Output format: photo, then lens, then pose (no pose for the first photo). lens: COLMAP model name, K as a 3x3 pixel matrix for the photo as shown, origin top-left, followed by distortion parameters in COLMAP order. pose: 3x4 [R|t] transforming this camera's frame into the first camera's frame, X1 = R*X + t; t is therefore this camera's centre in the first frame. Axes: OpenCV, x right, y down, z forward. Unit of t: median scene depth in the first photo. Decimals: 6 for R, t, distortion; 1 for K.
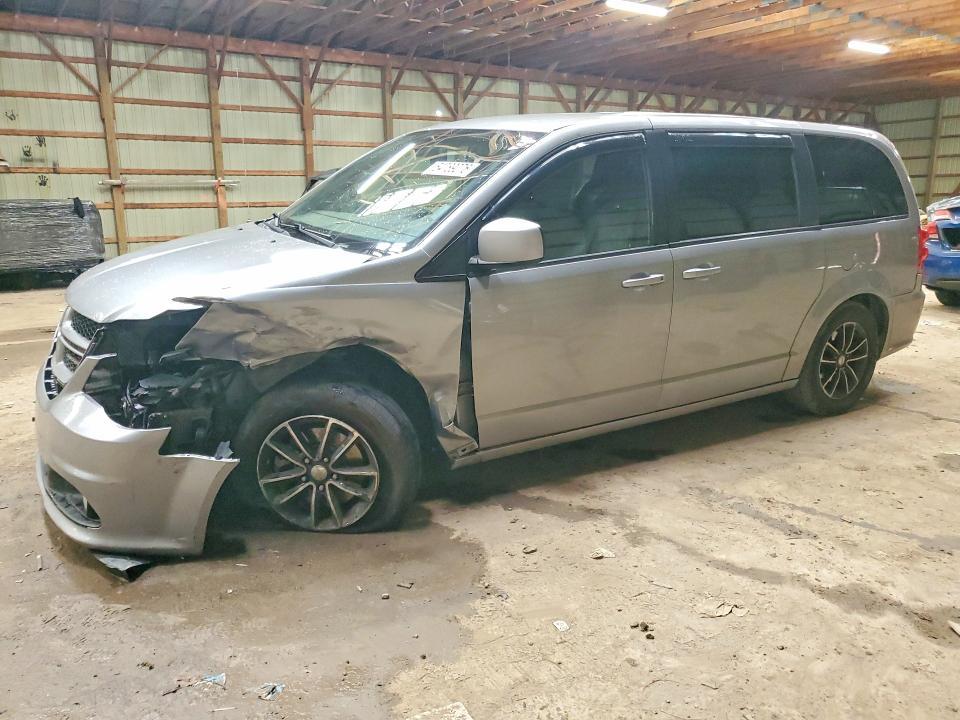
lens RADIAL K [[697.9, 0, 480.0], [0, 697.9, 360.0], [0, 0, 1]] dist [-0.004369, 0.005546]
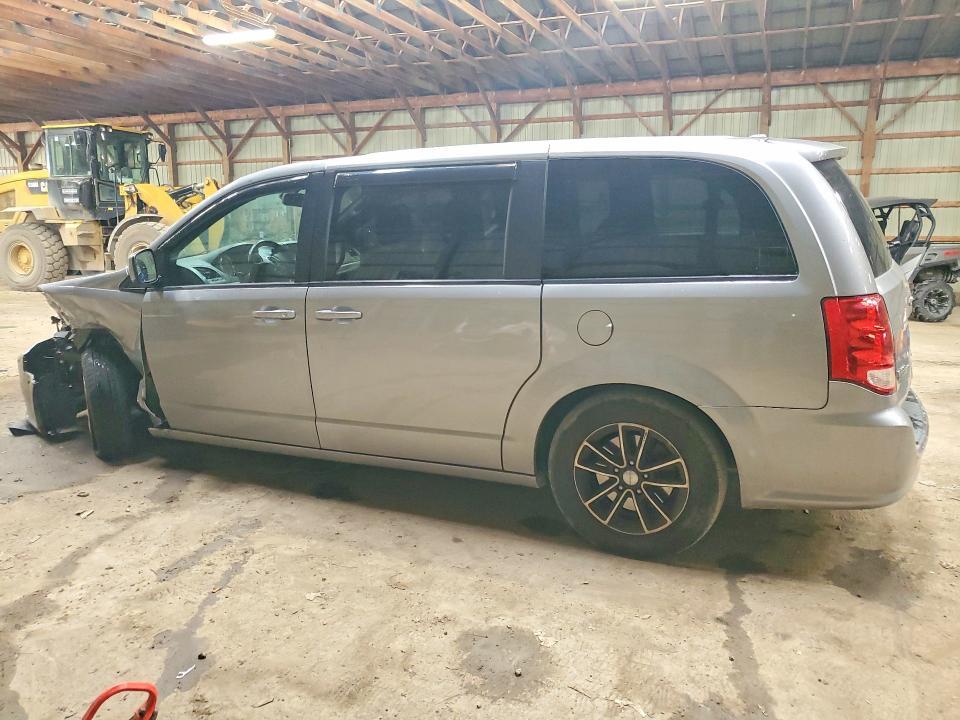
lens RADIAL K [[690.4, 0, 480.0], [0, 690.4, 360.0], [0, 0, 1]] dist [0.011550, 0.000033]
pose [[0.601137, 0.155658, -0.783840, 1.092128], [-0.190087, 0.980547, 0.048940, -0.136288], [0.776210, 0.119578, 0.619031, 0.526178]]
